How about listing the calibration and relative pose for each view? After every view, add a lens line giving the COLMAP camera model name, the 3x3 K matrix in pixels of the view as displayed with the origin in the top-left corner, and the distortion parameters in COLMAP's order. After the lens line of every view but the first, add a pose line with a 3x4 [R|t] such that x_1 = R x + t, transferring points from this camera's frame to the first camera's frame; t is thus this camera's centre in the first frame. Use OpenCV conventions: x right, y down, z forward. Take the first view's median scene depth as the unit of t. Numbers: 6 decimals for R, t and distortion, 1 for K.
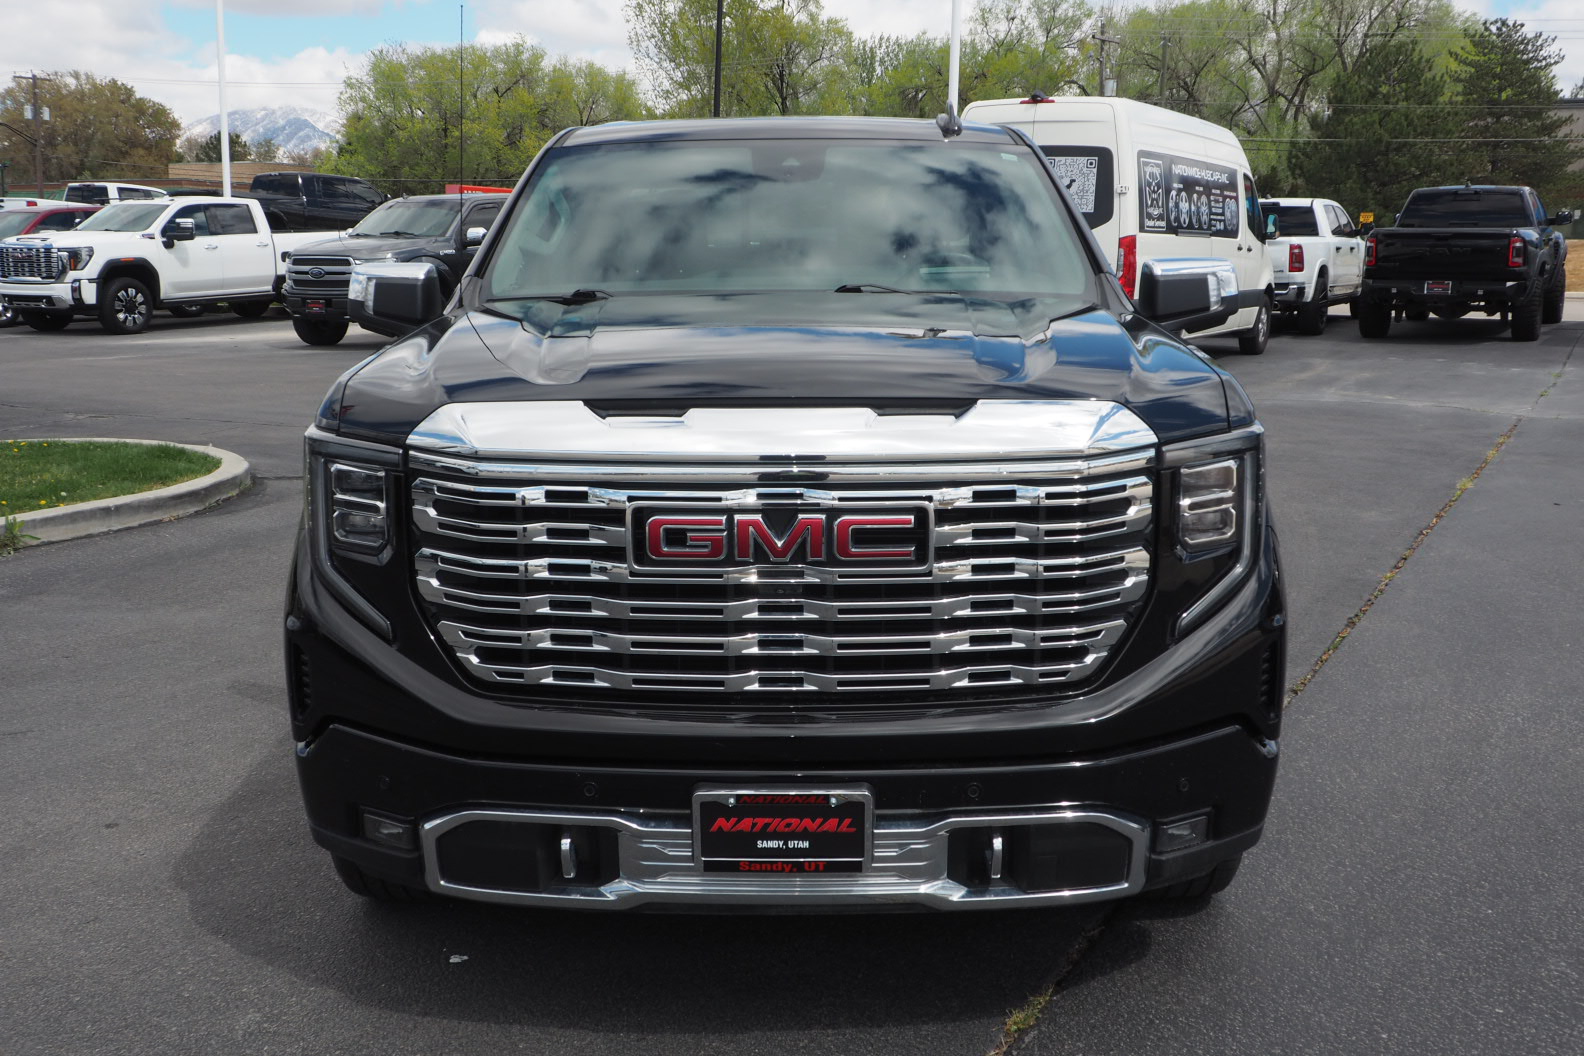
lens RADIAL K [[1536.7, 0, 795.0], [0, 1536.7, 532.0], [0, 0, 1]] dist [-0.006132, 0.000000]
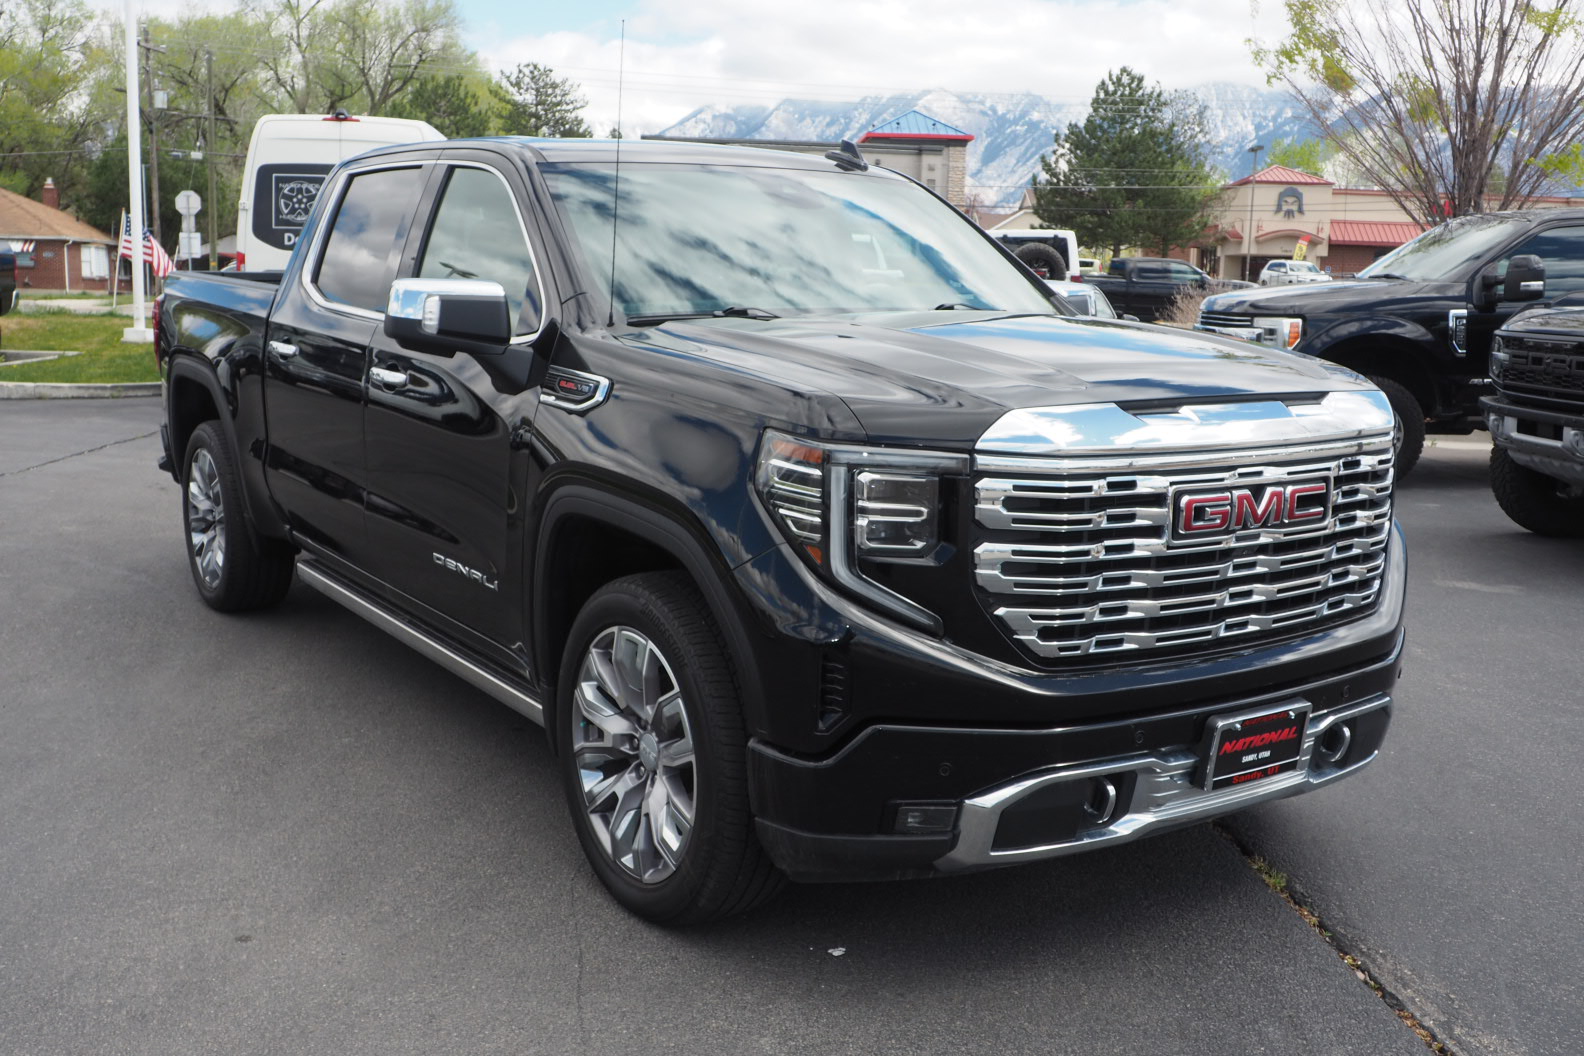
lens RADIAL K [[1536.7, 0, 797.3], [0, 1536.7, 525.0], [0, 0, 1]] dist [-0.006132, 0.000000]
pose [[0.824937, -0.078260, 0.559780, -0.948845], [0.088334, 0.996050, 0.009076, -0.024524], [-0.558279, 0.041961, 0.828592, 0.170098]]
